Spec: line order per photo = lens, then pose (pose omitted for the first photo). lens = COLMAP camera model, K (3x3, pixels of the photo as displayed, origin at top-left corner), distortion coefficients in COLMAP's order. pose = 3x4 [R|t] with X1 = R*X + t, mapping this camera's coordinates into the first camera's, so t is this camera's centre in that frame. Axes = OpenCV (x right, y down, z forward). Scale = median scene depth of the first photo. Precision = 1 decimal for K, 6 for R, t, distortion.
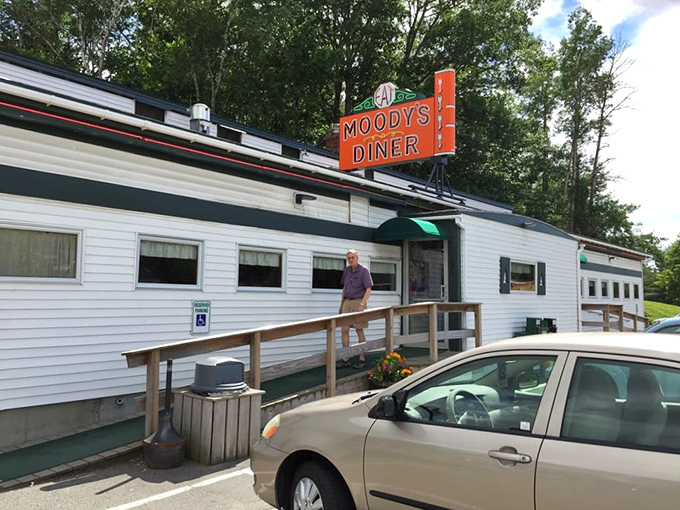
lens RADIAL K [[592.1, 0, 339.9], [0, 592.1, 257.9], [0, 0, 1]] dist [0.058845, 0.001692]
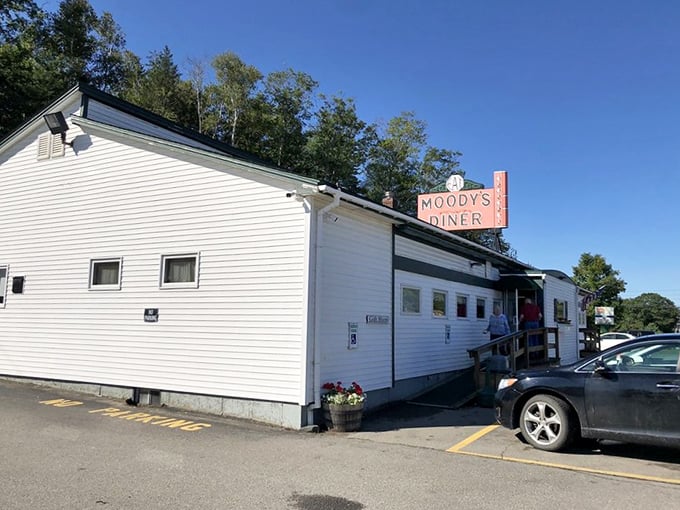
lens RADIAL K [[592.1, 0, 340.2], [0, 592.1, 252.2], [0, 0, 1]] dist [0.058845, 0.001692]
pose [[0.986004, 0.026192, 0.164652, -0.513575], [-0.017755, 0.998463, -0.052504, -0.028851], [-0.165774, 0.048846, 0.984953, -0.437100]]
